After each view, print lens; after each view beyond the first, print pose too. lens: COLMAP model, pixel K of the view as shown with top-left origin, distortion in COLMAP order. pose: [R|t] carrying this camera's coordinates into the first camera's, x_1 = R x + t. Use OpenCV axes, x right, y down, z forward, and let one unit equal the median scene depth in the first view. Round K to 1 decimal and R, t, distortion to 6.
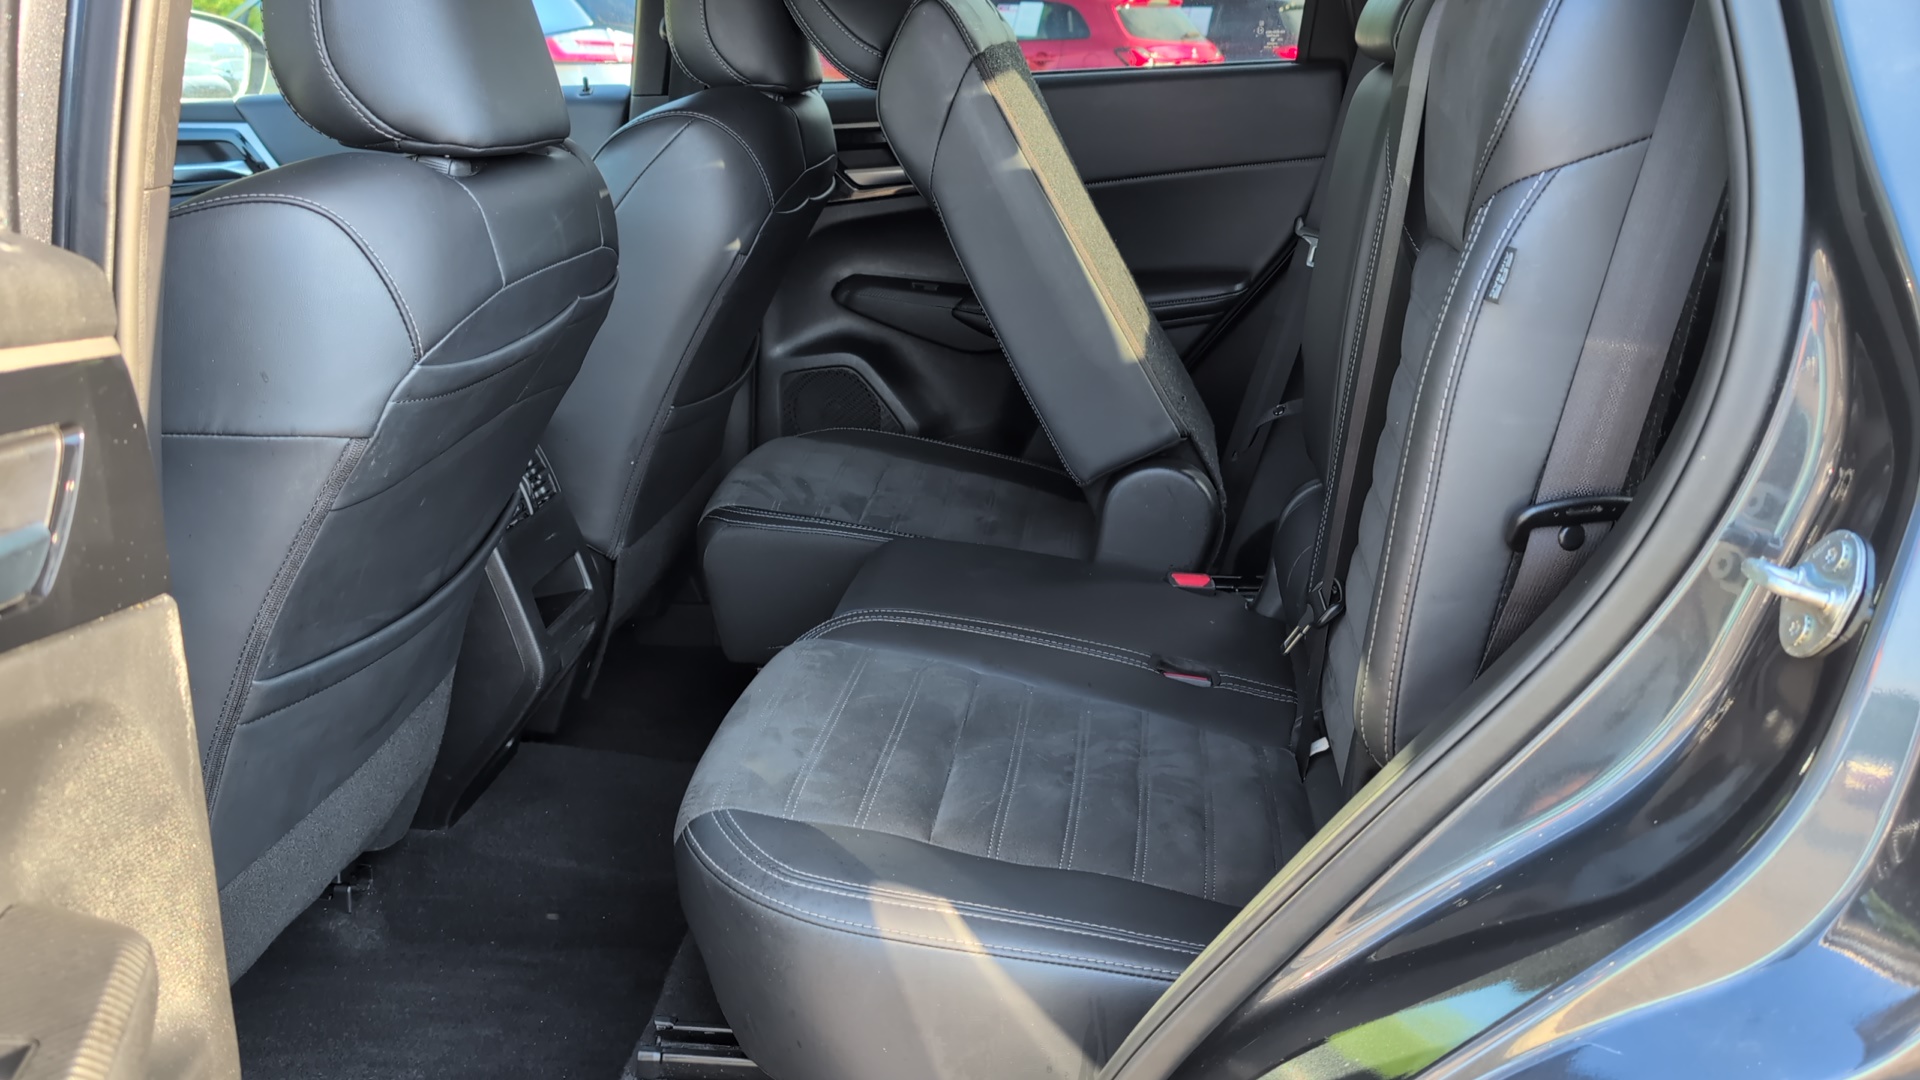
lens RADIAL K [[1629.4, 0, 956.8], [0, 1629.4, 540.6], [0, 0, 1]] dist [0.029800, -0.025904]
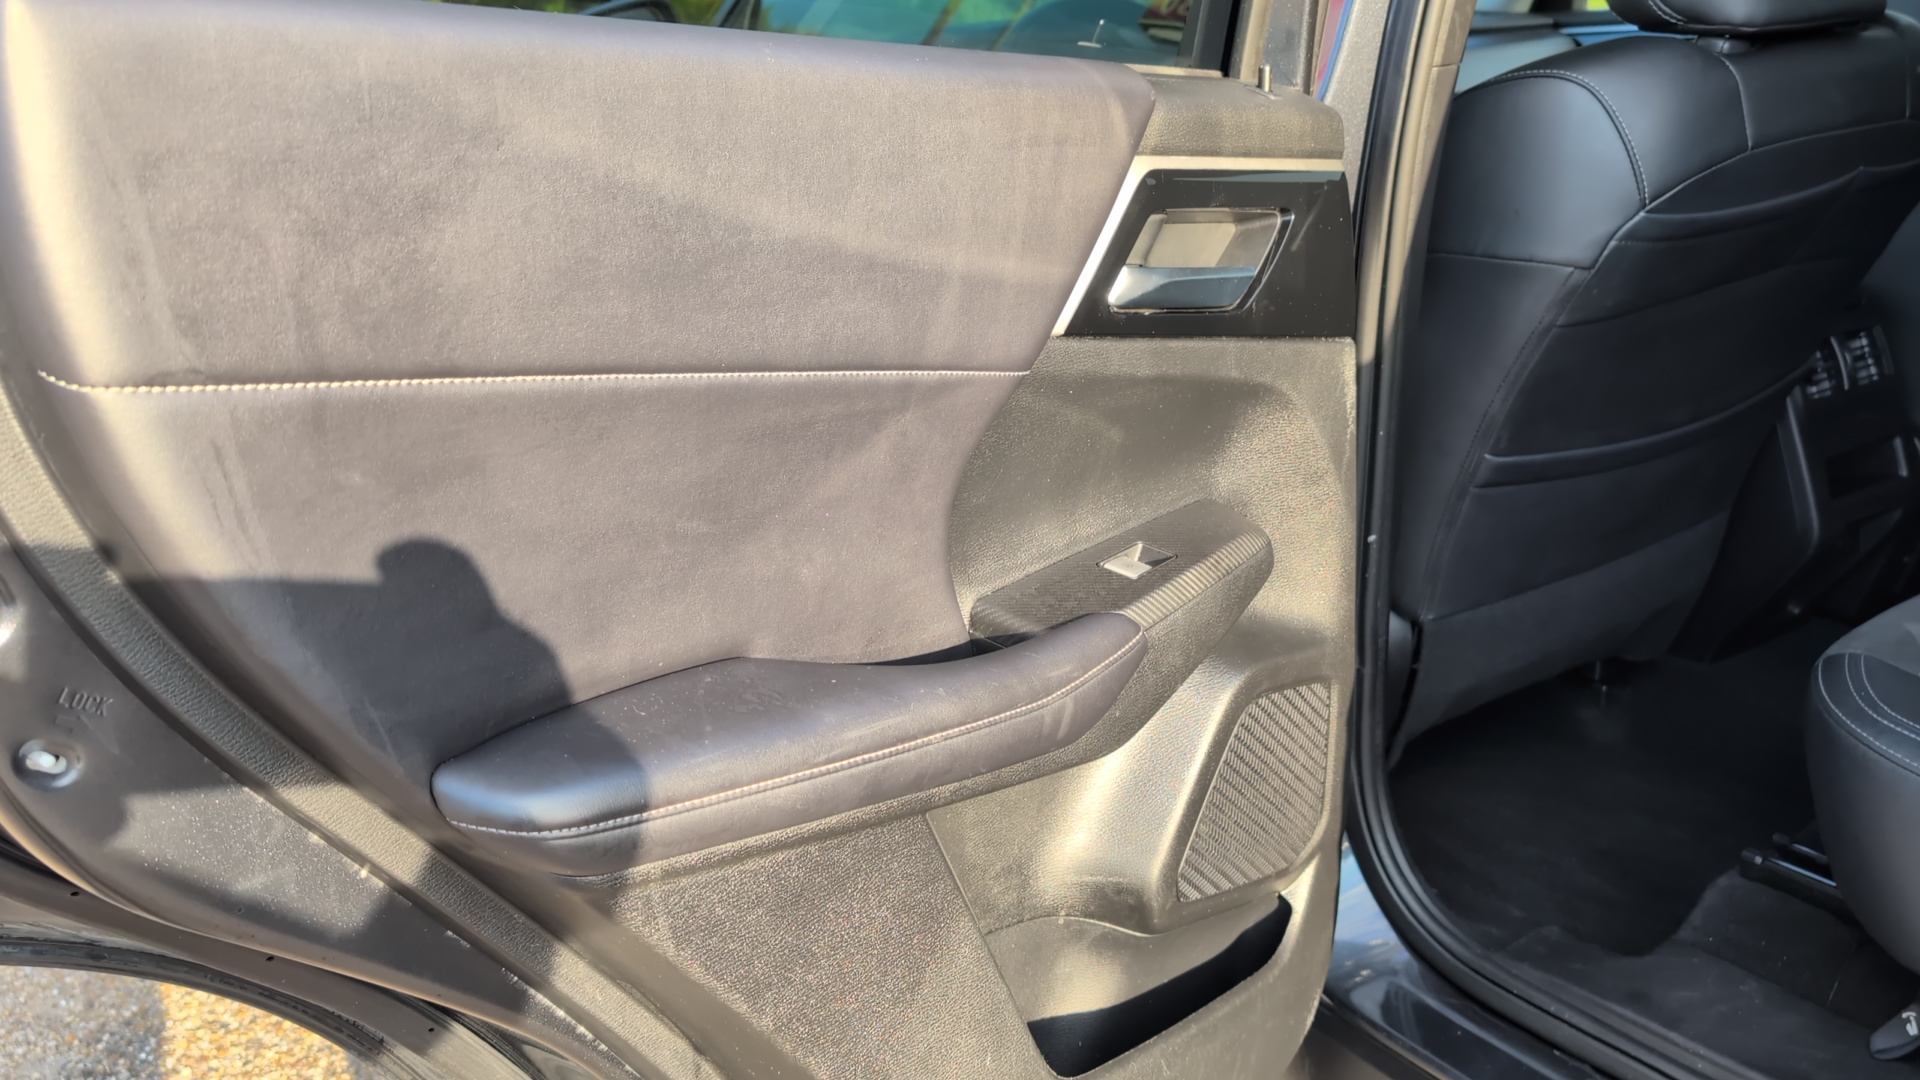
lens RADIAL K [[1629.4, 0, 963.3], [0, 1629.4, 541.5], [0, 0, 1]] dist [0.029800, -0.025904]
pose [[0.618963, 0.200129, -0.759496, 0.330194], [-0.160138, 0.978836, 0.127418, 0.057529], [0.768922, 0.042757, 0.637911, -0.149745]]
